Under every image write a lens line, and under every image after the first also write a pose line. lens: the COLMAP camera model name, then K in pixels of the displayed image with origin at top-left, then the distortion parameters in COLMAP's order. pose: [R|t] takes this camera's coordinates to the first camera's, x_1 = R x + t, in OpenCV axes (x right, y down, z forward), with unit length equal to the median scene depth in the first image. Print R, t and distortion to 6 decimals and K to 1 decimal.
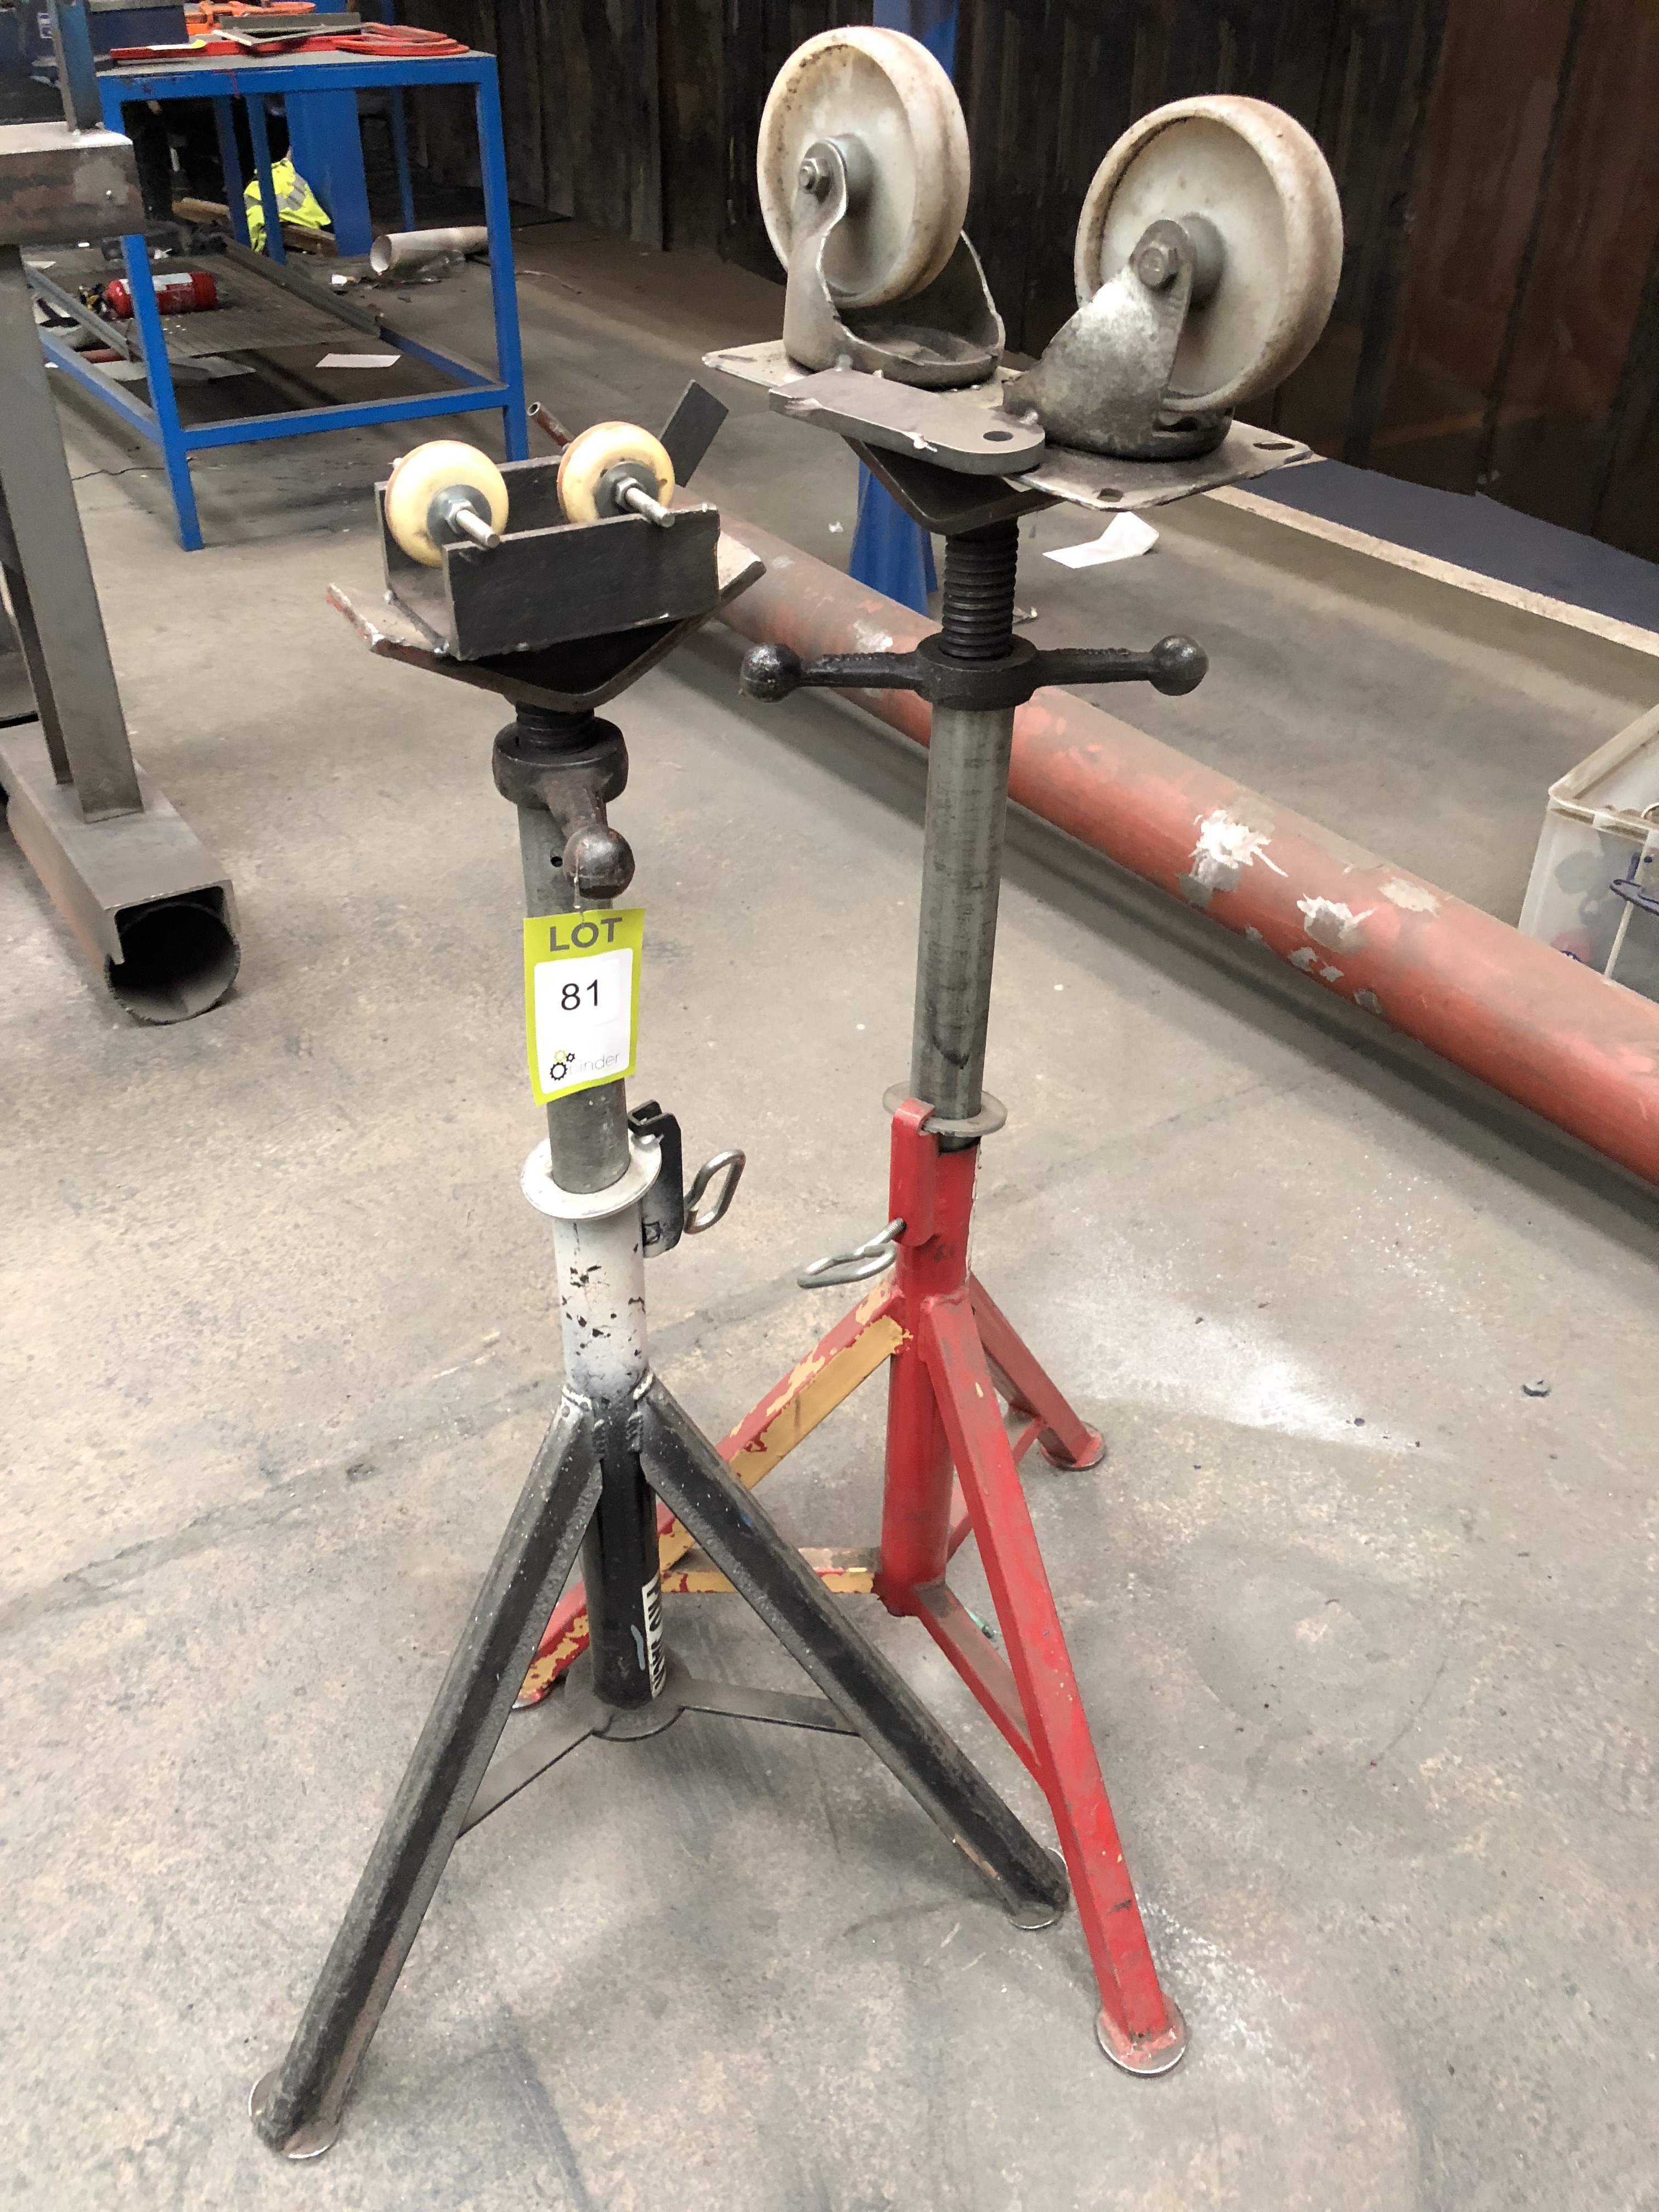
lens RADIAL K [[1787.3, 0, 829.5], [0, 1787.3, 1106.0], [0, 0, 1]] dist [0.003561, -0.008968]
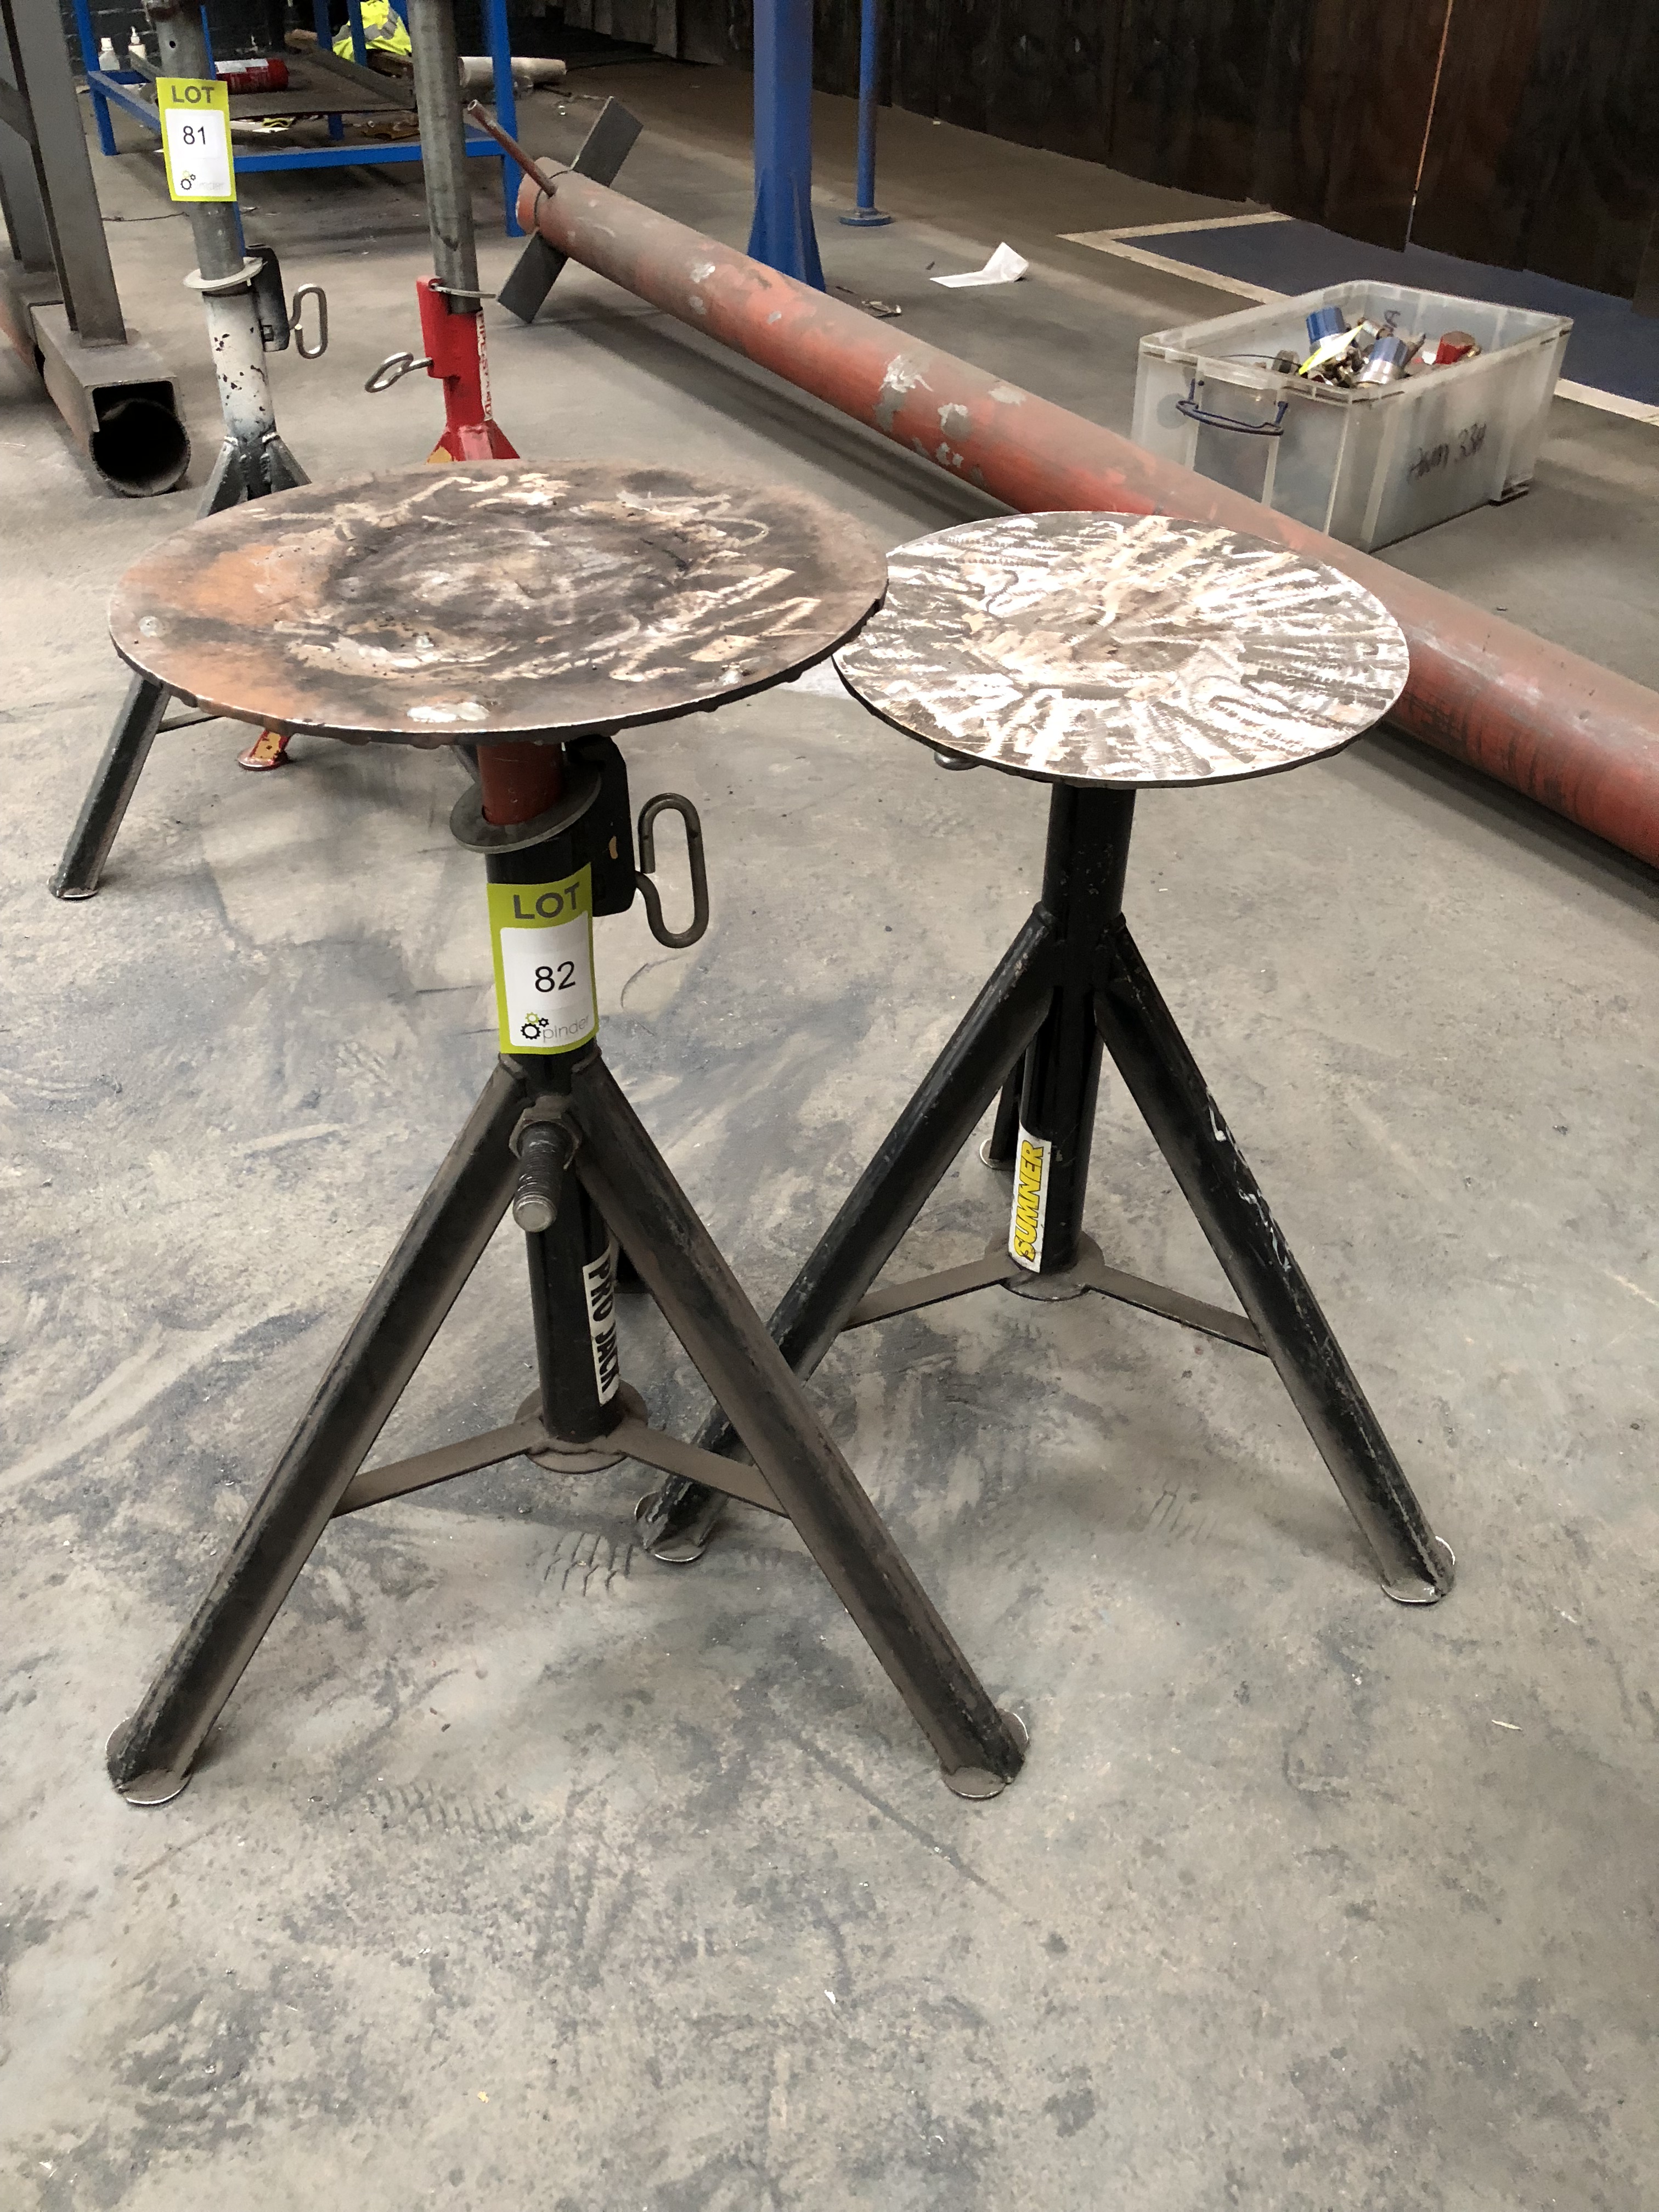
lens RADIAL K [[1808.3, 0, 829.5], [0, 1808.3, 1106.0], [0, 0, 1]] dist [-0.073217, 0.149561]
pose [[0.994992, 0.053566, -0.084391, 0.438095], [-0.051800, 0.998393, 0.022981, 0.521410], [0.085487, -0.018494, 0.996168, -0.496574]]
